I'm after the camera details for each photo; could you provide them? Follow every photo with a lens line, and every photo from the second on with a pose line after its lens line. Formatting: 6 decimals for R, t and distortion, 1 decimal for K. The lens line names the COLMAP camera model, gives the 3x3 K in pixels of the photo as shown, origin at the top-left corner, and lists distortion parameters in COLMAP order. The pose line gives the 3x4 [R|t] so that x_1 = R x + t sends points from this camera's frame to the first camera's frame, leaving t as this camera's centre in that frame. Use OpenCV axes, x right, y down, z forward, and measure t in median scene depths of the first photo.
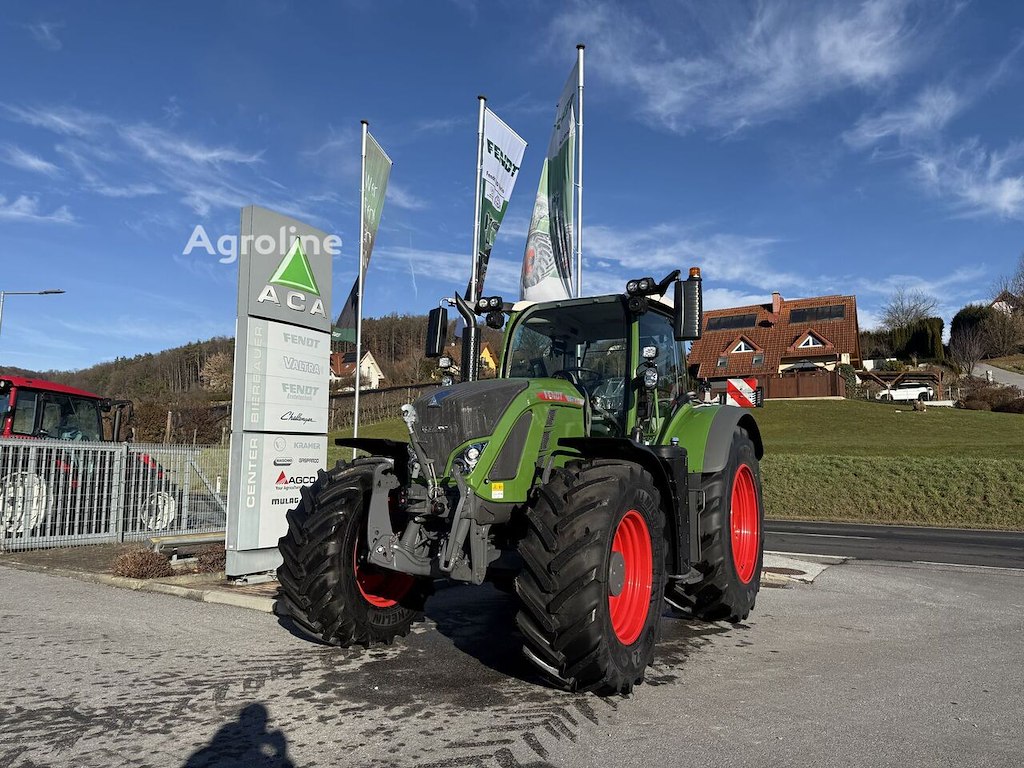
lens RADIAL K [[725.0, 0, 512.0], [0, 725.0, 384.0], [0, 0, 1]] dist [0.058323, -0.069791]
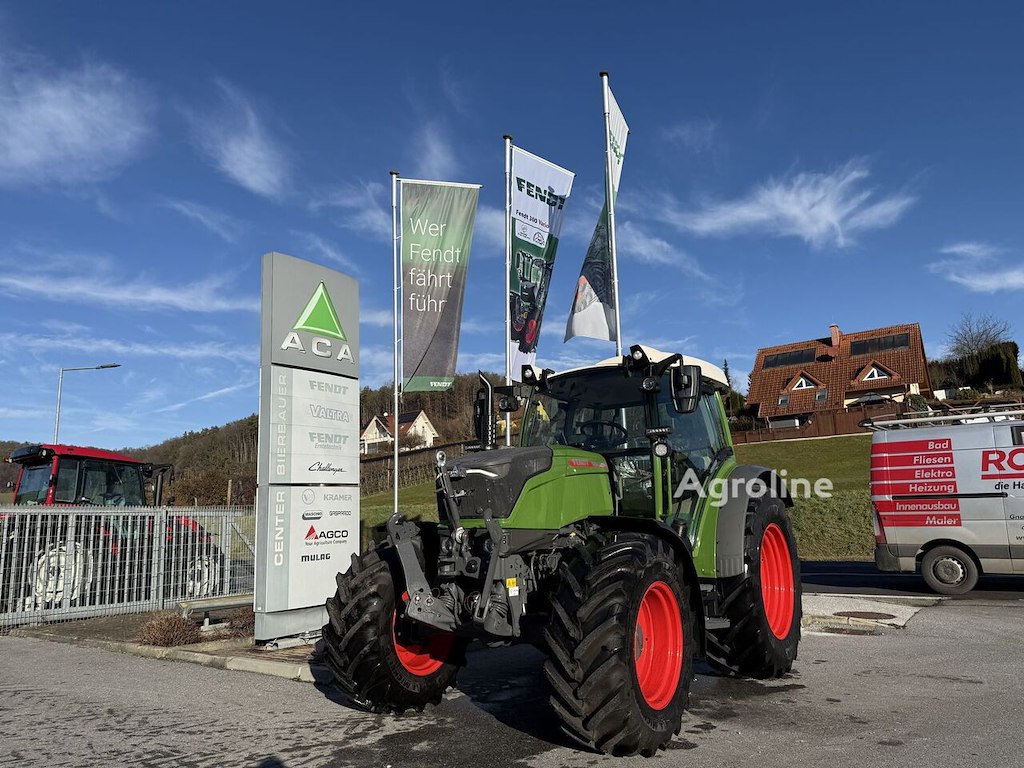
lens RADIAL K [[725.1, 0, 508.0], [0, 725.1, 381.0], [0, 0, 1]] dist [0.050476, -0.056855]
pose [[0.995214, -0.060223, -0.076957, 0.017846], [0.053988, 0.995276, -0.080686, 0.017996], [0.081453, 0.076145, 0.993764, 0.051756]]
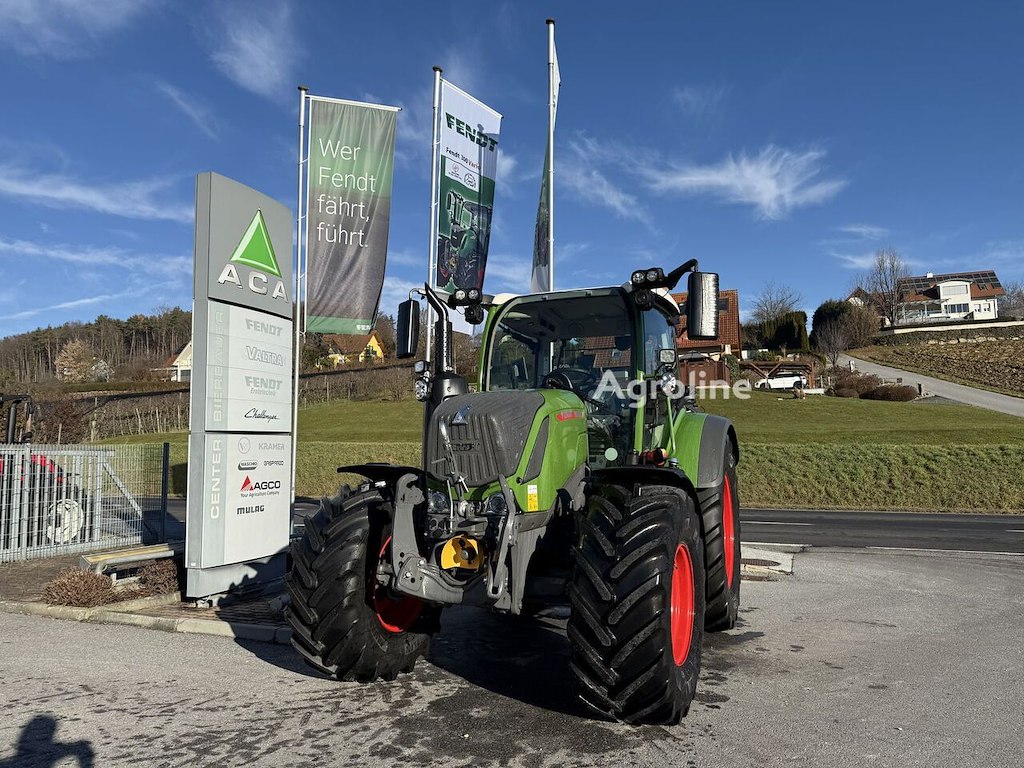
lens RADIAL K [[727.4, 0, 510.6], [0, 727.4, 386.3], [0, 0, 1]] dist [0.032646, -0.029175]
pose [[0.987427, -0.003516, 0.158035, -0.109834], [0.000651, 0.999835, 0.018178, -0.003742], [-0.158073, -0.017847, 0.987266, 0.062752]]
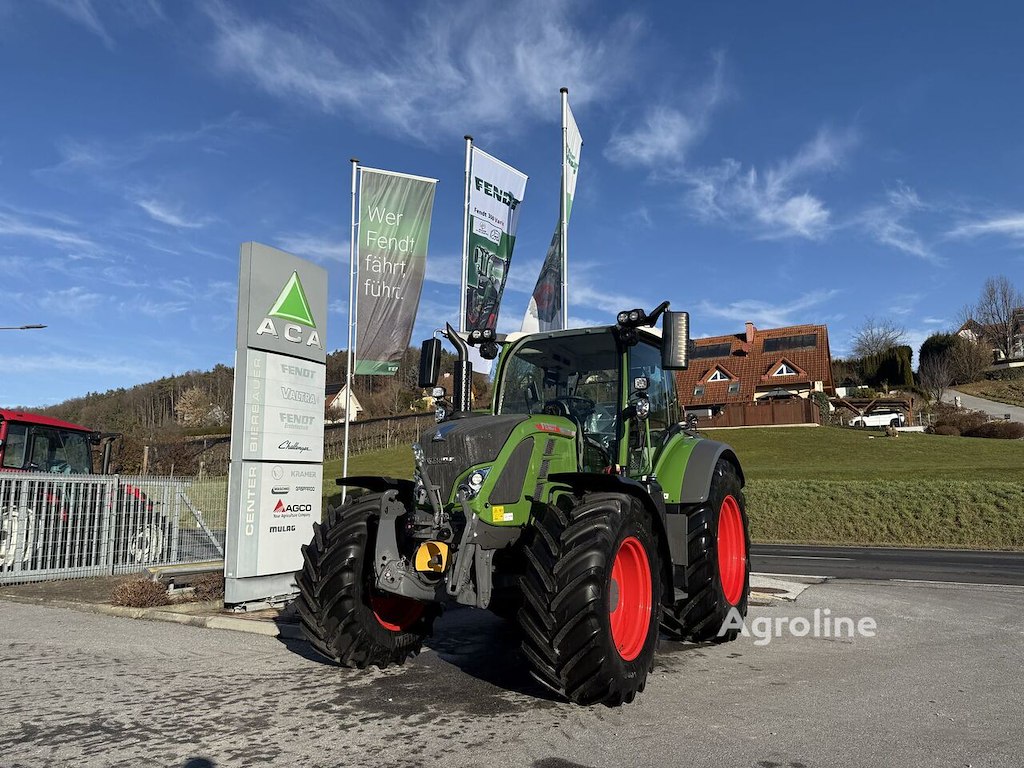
lens RADIAL K [[725.0, 0, 512.0], [0, 725.0, 384.0], [0, 0, 1]] dist [0.058323, -0.069791]
pose [[0.999480, -0.009682, 0.030744, -0.015795], [0.010983, 0.999039, -0.042437, 0.004104], [-0.030304, 0.042753, 0.998626, -0.028781]]
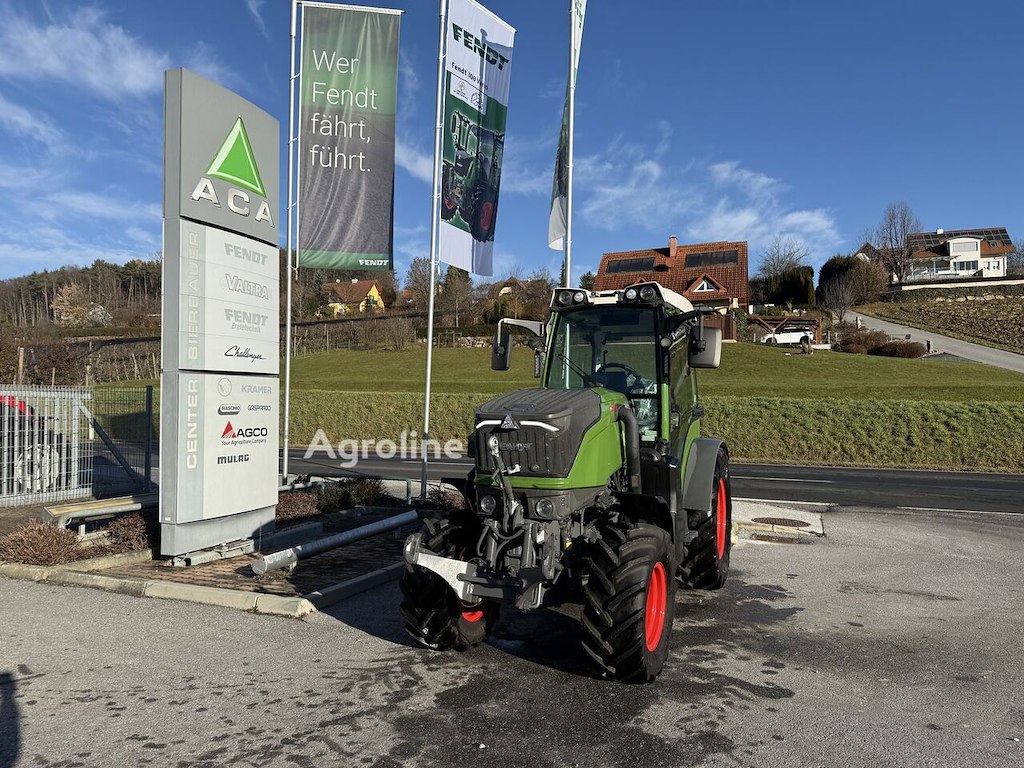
lens RADIAL K [[727.8, 0, 515.7], [0, 727.8, 390.0], [0, 0, 1]] dist [0.014422, -0.000823]
pose [[0.986494, 0.000213, 0.163794, -0.109283], [-0.014827, 0.996010, 0.088001, 0.009510], [-0.163122, -0.089241, 0.982562, 0.142830]]
